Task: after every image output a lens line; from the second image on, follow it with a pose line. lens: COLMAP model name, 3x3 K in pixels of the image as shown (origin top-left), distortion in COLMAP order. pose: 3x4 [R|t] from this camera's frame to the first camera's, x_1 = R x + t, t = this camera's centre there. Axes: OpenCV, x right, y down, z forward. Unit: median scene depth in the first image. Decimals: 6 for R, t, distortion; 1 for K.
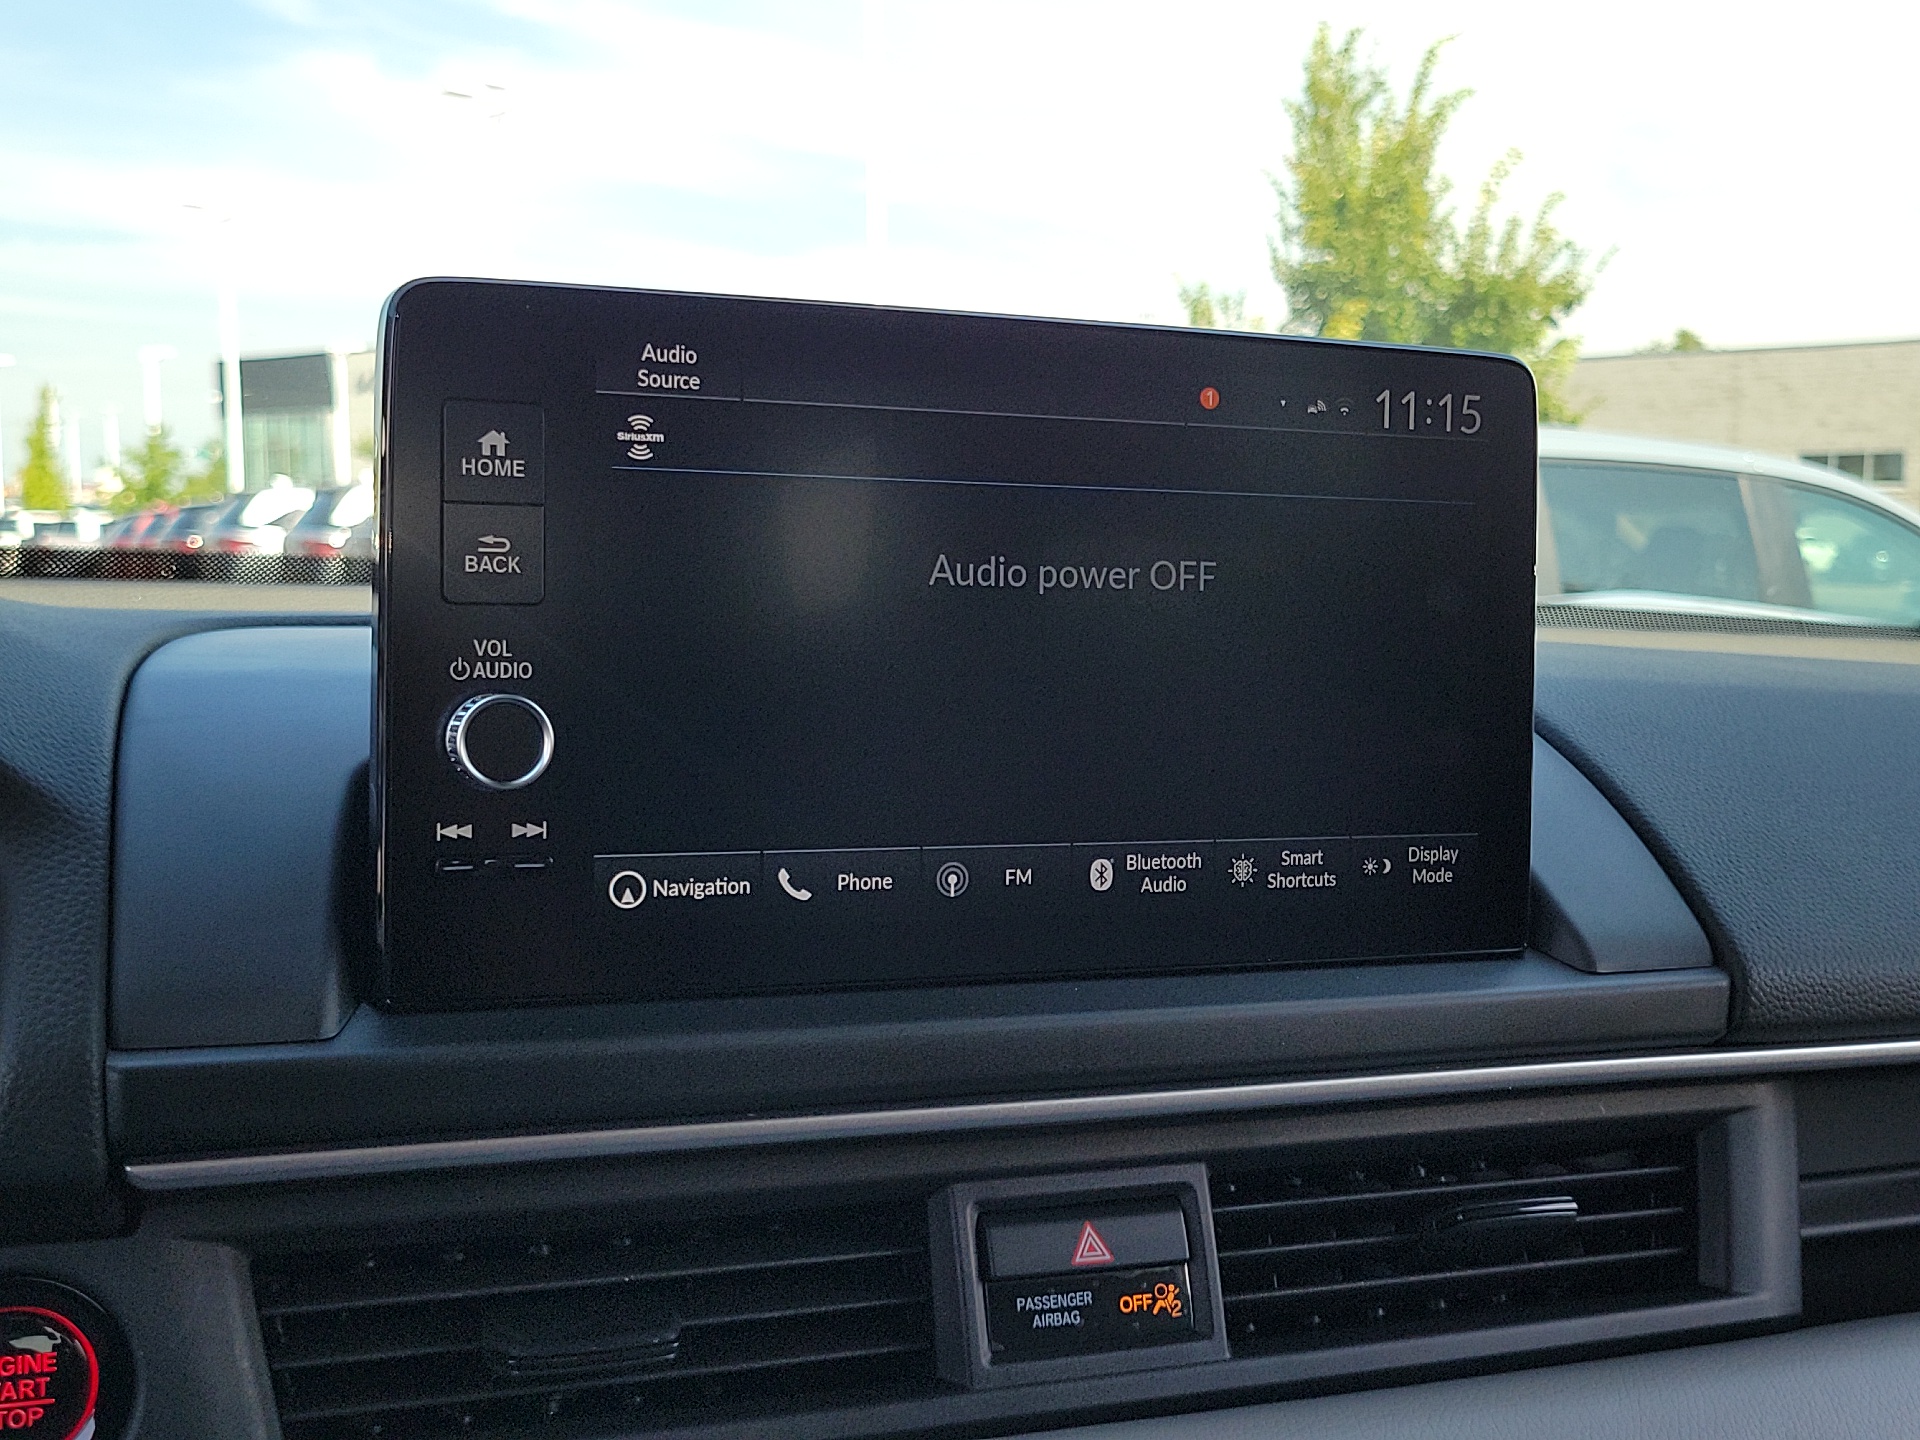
lens RADIAL K [[2196.5, 0, 955.7], [0, 2196.5, 757.7], [0, 0, 1]] dist [0.014880, 0.000000]
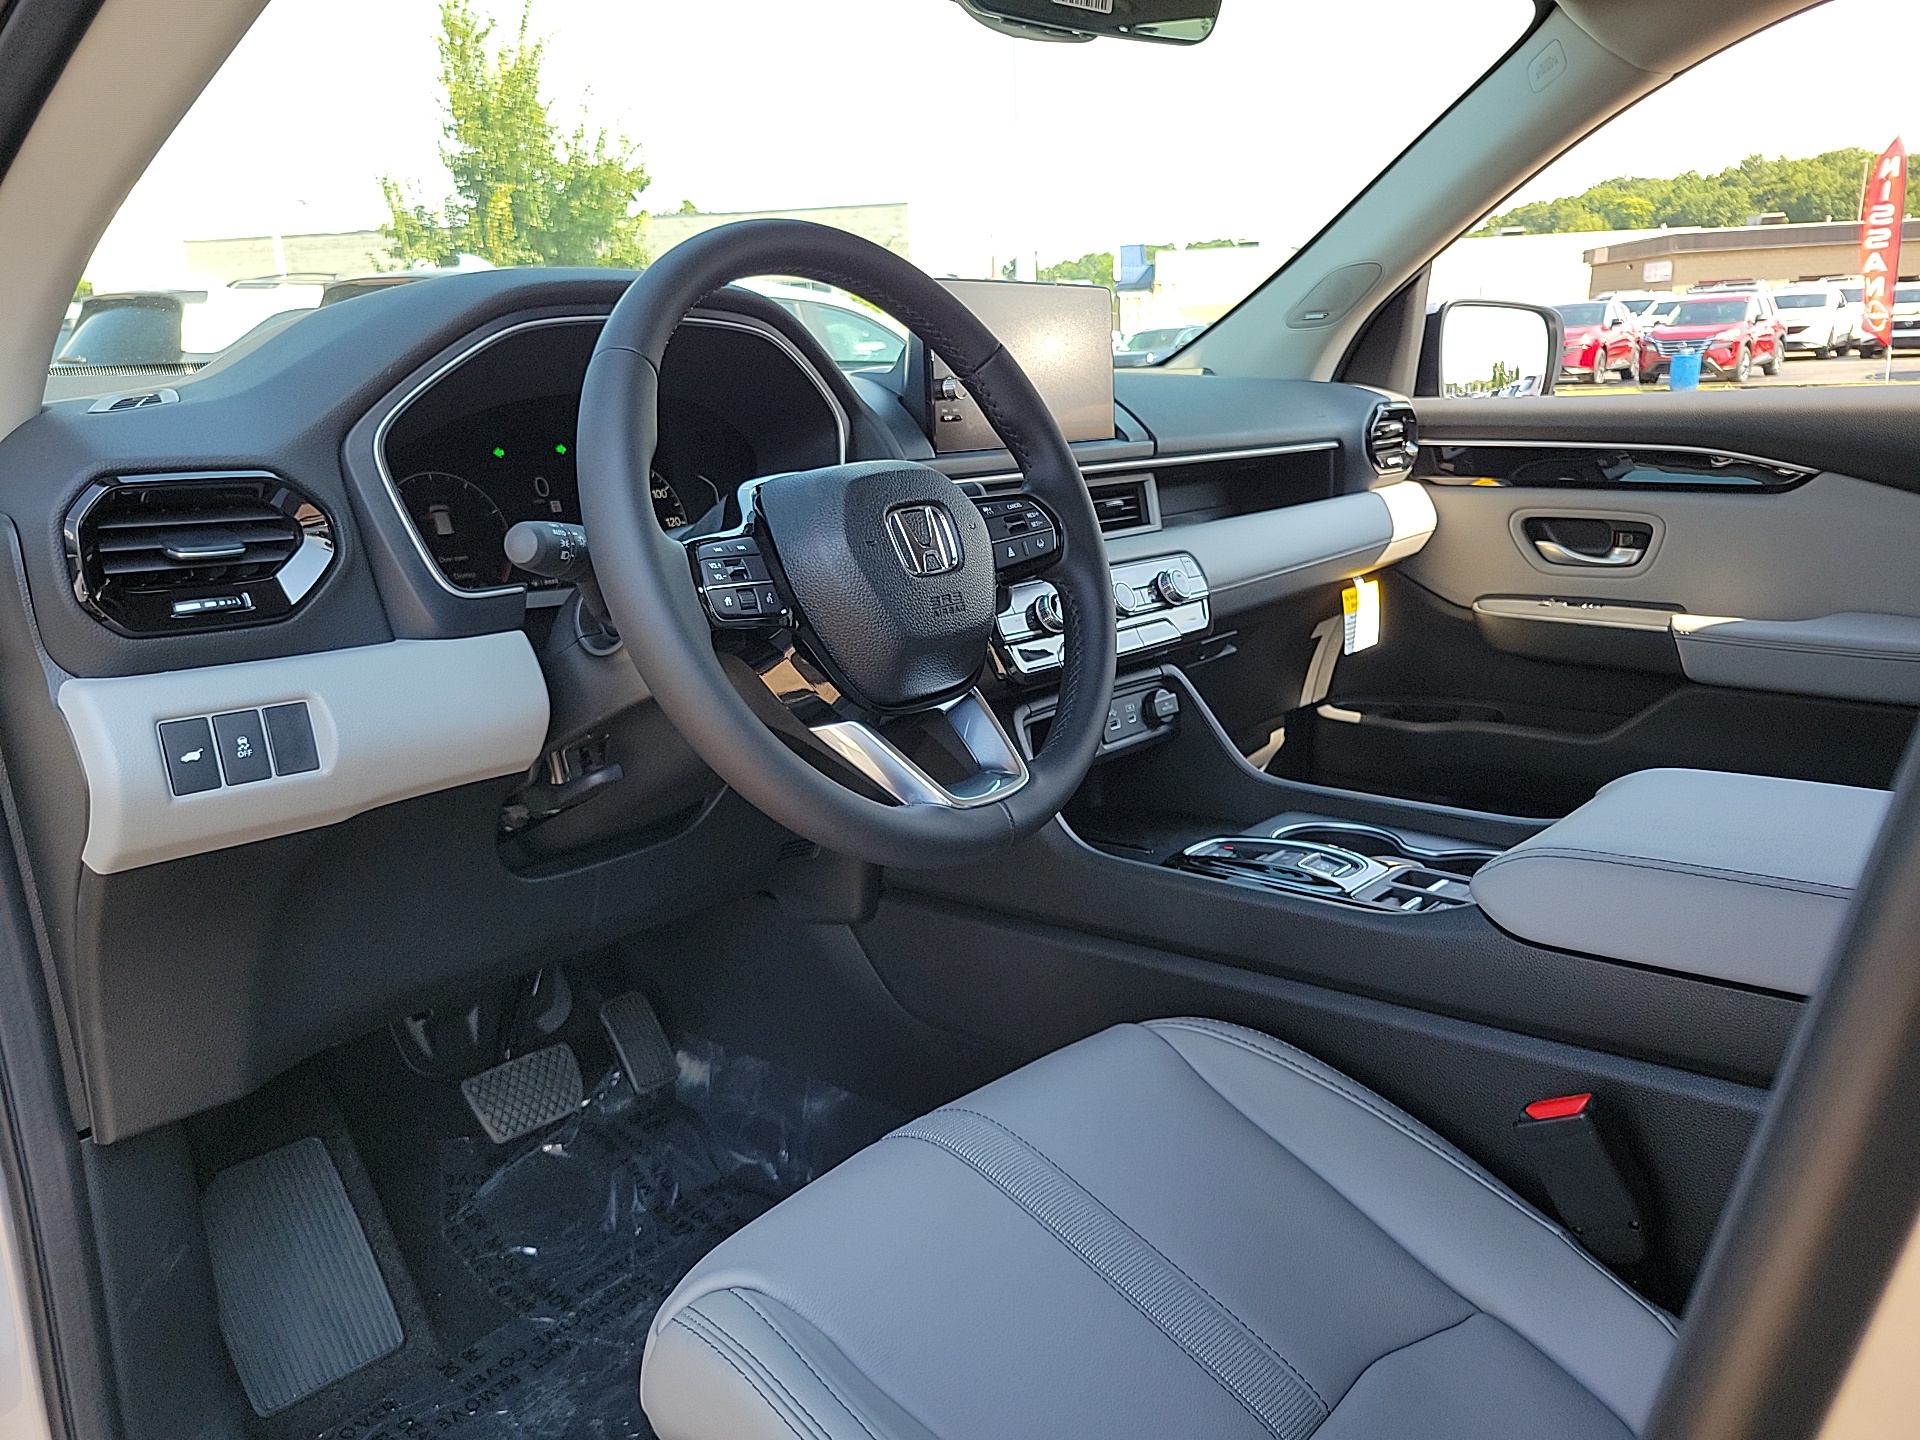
lens RADIAL K [[1461.7, 0, 937.5], [0, 1461.7, 752.5], [0, 0, 1]] dist [0.040530, -0.033679]
pose [[0.886922, -0.158433, 0.433900, -1.411790], [0.082919, 0.978689, 0.187864, 0.132227], [-0.454416, -0.130642, 0.881157, -1.438570]]
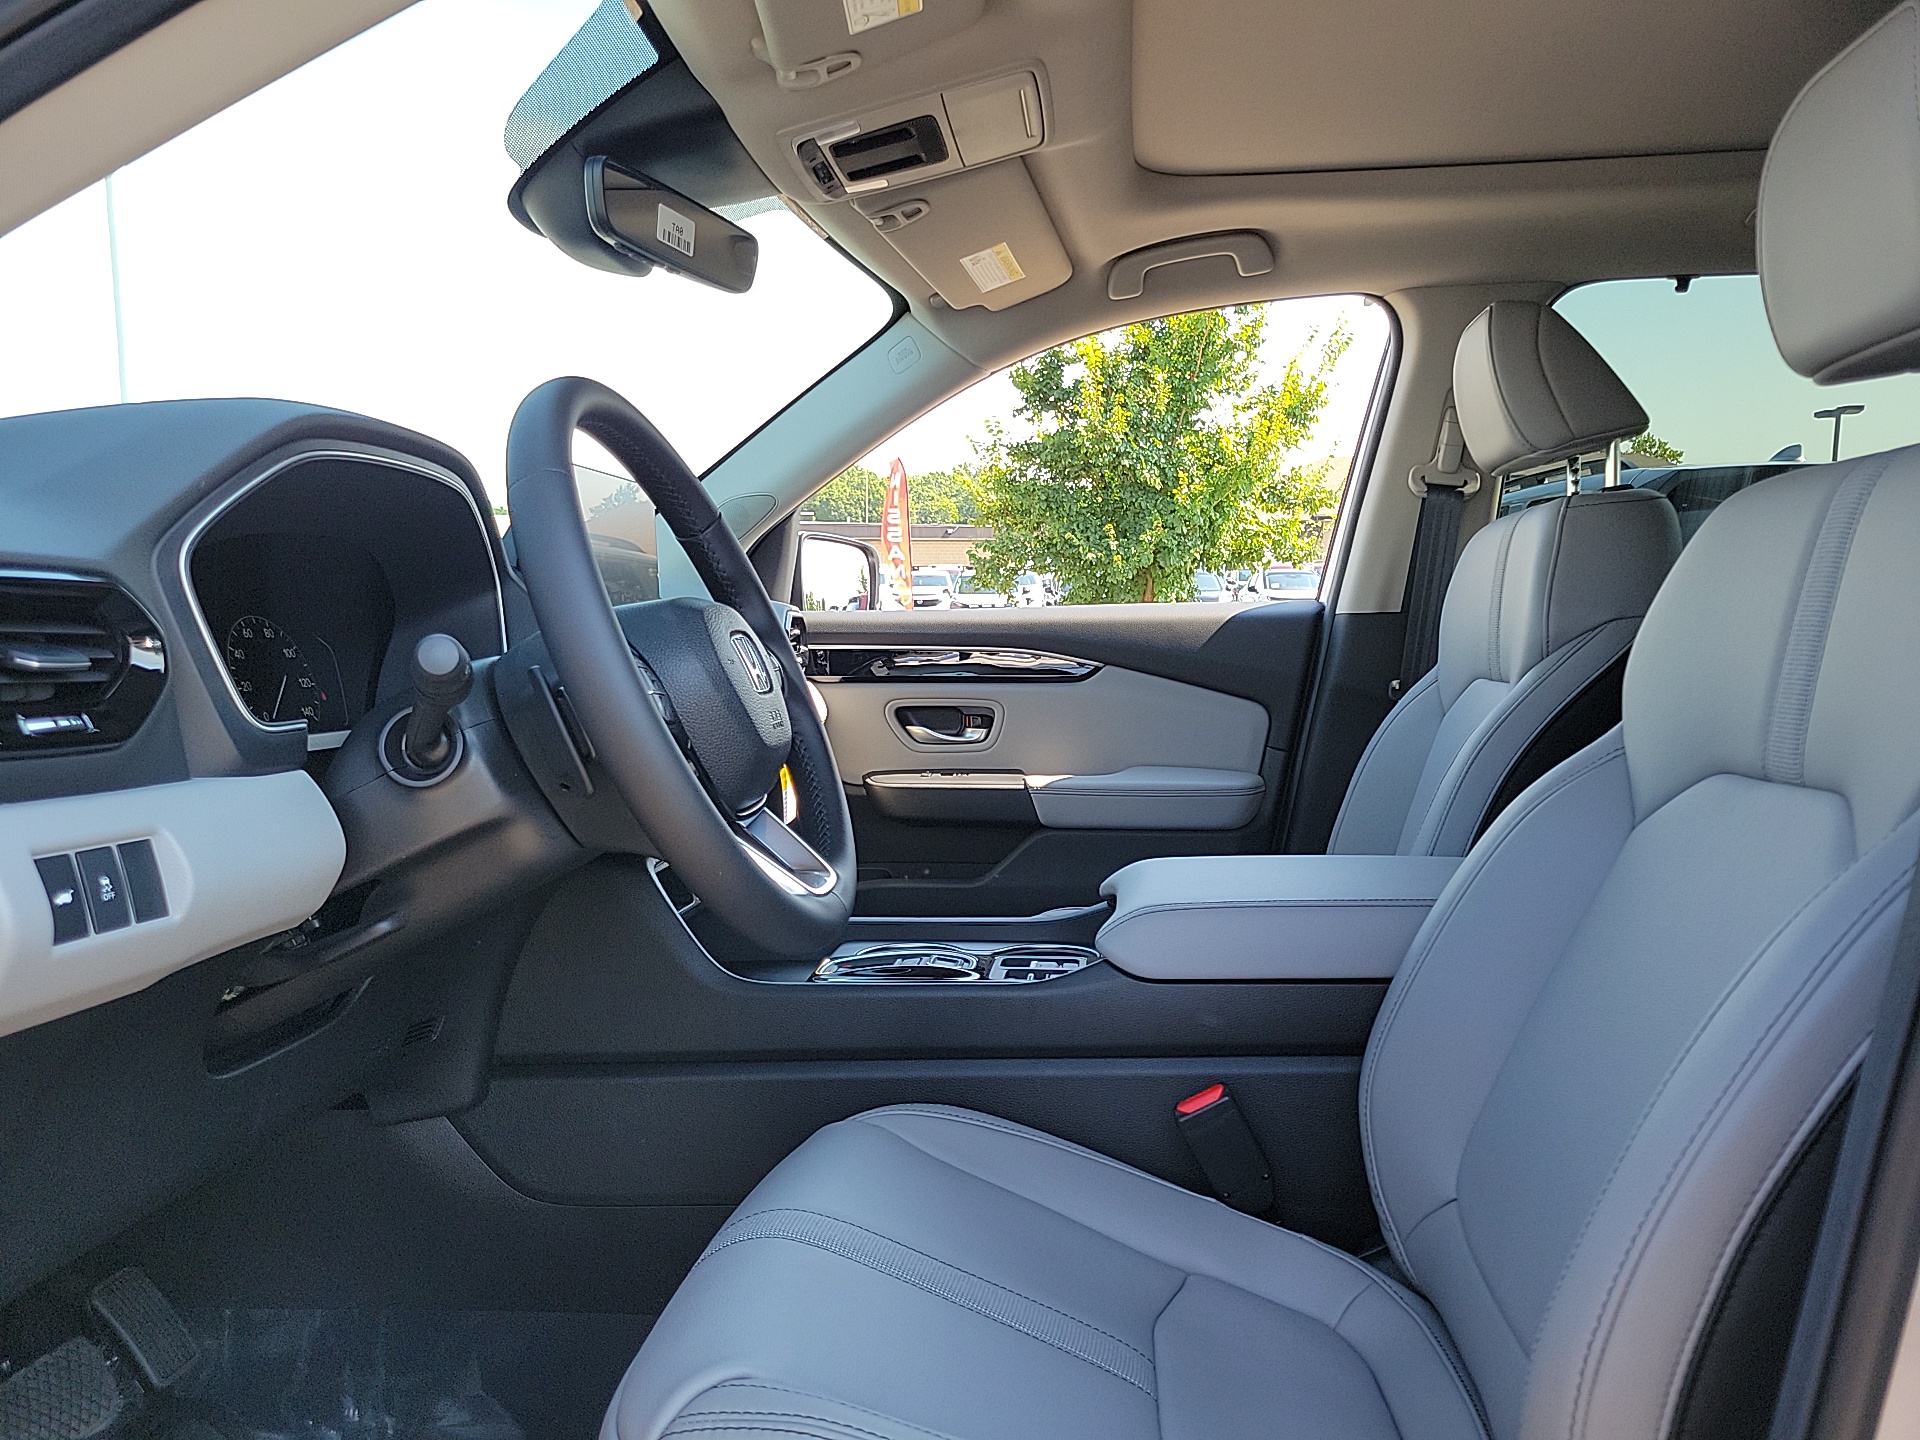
lens RADIAL K [[1461.7, 0, 967.9], [0, 1461.7, 726.4], [0, 0, 1]] dist [0.040530, -0.033679]
pose [[0.462567, -0.089033, 0.882102, -2.251273], [0.091153, 0.994448, 0.052572, 0.221252], [-0.881886, 0.056088, 0.468115, -1.014632]]
